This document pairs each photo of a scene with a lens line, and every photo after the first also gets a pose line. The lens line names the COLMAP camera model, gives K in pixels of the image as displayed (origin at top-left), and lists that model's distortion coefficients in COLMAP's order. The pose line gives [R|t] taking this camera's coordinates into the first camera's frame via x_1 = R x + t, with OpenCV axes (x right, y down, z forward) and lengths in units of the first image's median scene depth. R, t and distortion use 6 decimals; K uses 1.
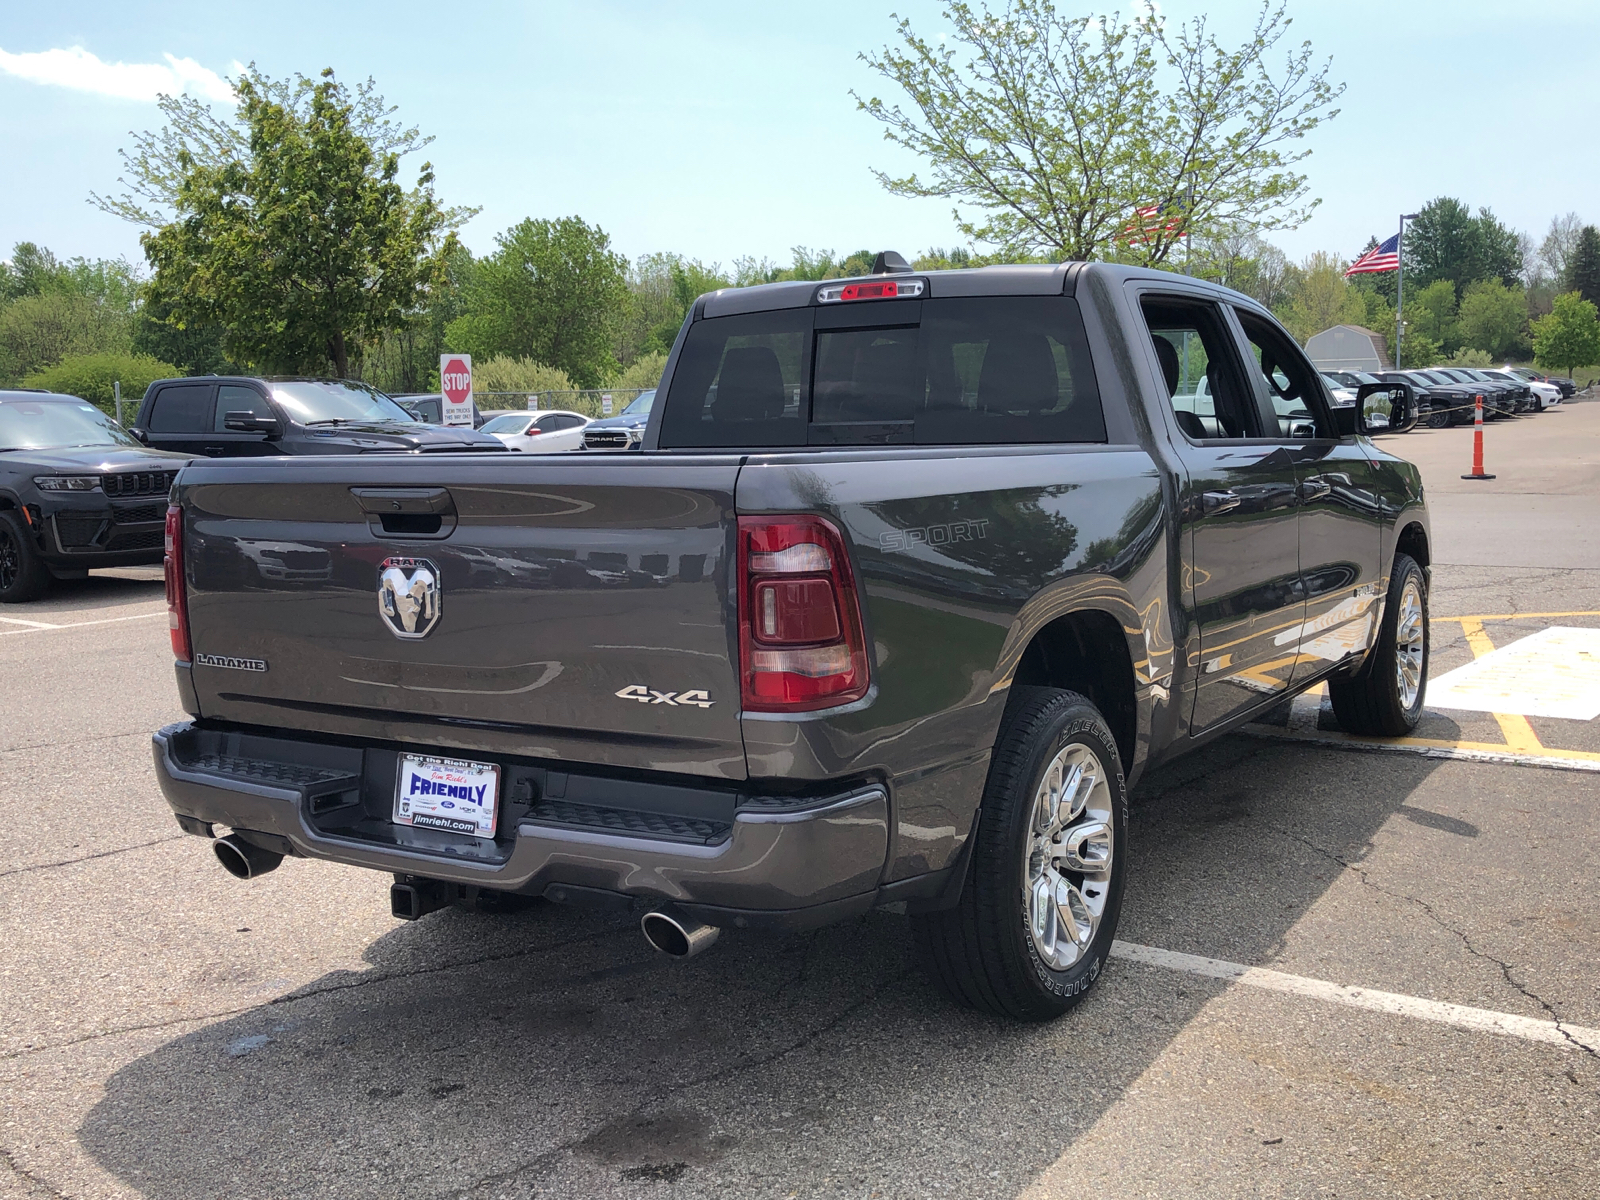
lens RADIAL K [[1629.4, 0, 798.7], [0, 1629.4, 568.0], [0, 0, 1]] dist [0.026961, -0.007336]
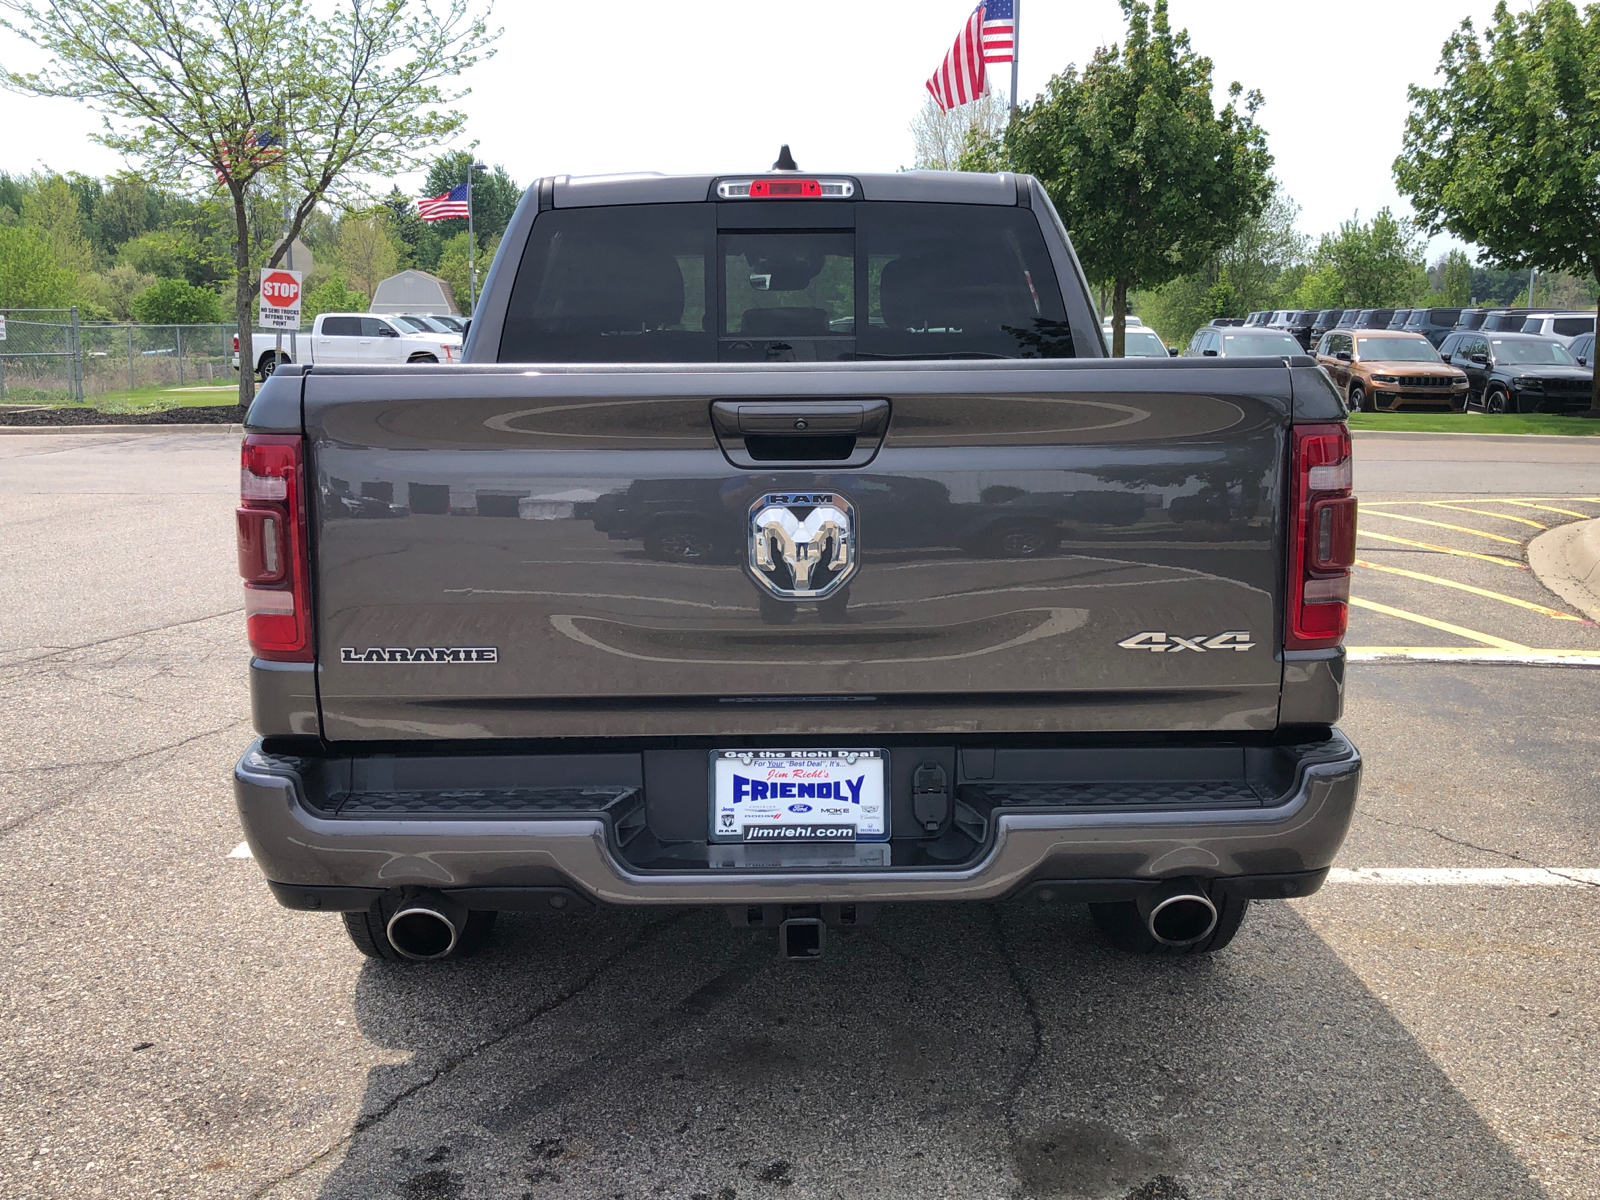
lens RADIAL K [[1612.4, 0, 800.0], [0, 1612.4, 600.0], [0, 0, 1]] dist [0.049166, -0.115996]
pose [[0.840386, -0.065098, 0.538065, -0.623727], [0.035613, 0.997248, 0.065030, -0.004908], [-0.540817, -0.035488, 0.840391, 0.353155]]
